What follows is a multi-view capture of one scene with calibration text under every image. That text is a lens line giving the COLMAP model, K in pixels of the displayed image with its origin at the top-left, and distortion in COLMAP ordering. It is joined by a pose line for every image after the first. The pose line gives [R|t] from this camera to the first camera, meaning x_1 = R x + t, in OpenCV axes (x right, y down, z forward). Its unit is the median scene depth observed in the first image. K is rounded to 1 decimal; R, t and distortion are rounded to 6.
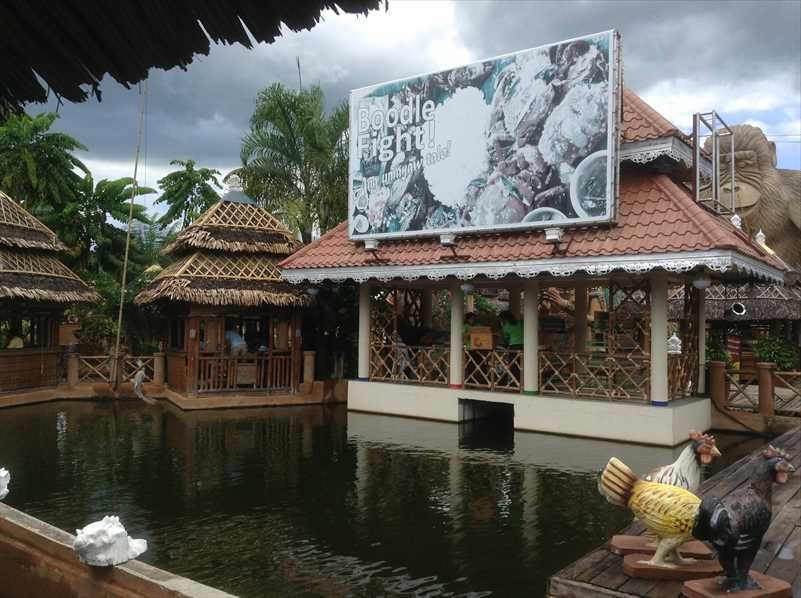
lens RADIAL K [[722.9, 0, 412.7], [0, 722.9, 309.3], [0, 0, 1]] dist [0.059979, -0.138641]
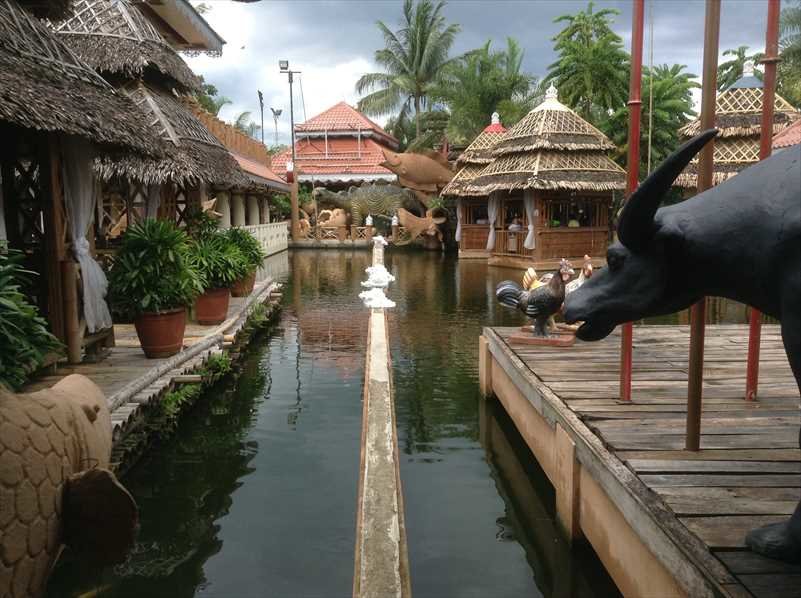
lens RADIAL K [[722.9, 0, 412.7], [0, 722.9, 309.3], [0, 0, 1]] dist [0.059979, -0.138641]
pose [[0.617563, 0.086578, -0.781742, 0.318859], [0.030984, 0.990474, 0.134172, 0.014559], [0.785911, -0.107082, 0.608997, -0.057155]]
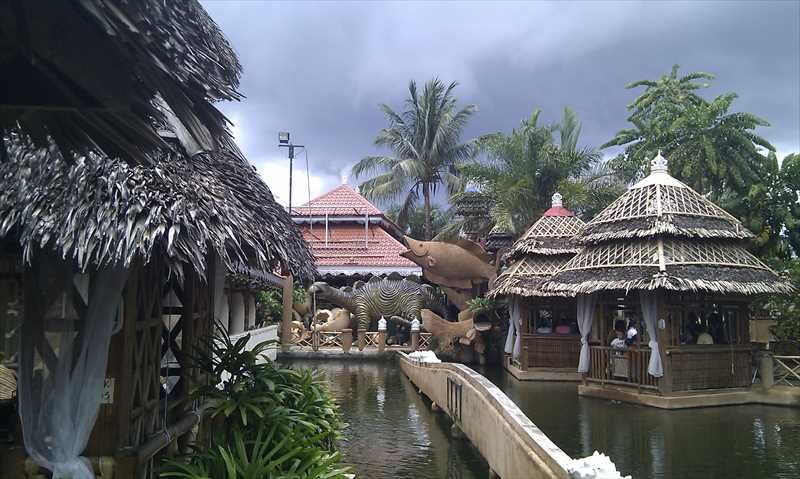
lens RADIAL K [[771.4, 0, 420.8], [0, 771.4, 230.0], [0, 0, 1]] dist [0.106039, -0.228939]
pose [[0.650071, -0.086128, -0.754977, -0.007701], [0.015341, 0.994841, -0.100282, 0.001560], [0.759719, 0.053608, 0.648038, 0.055137]]
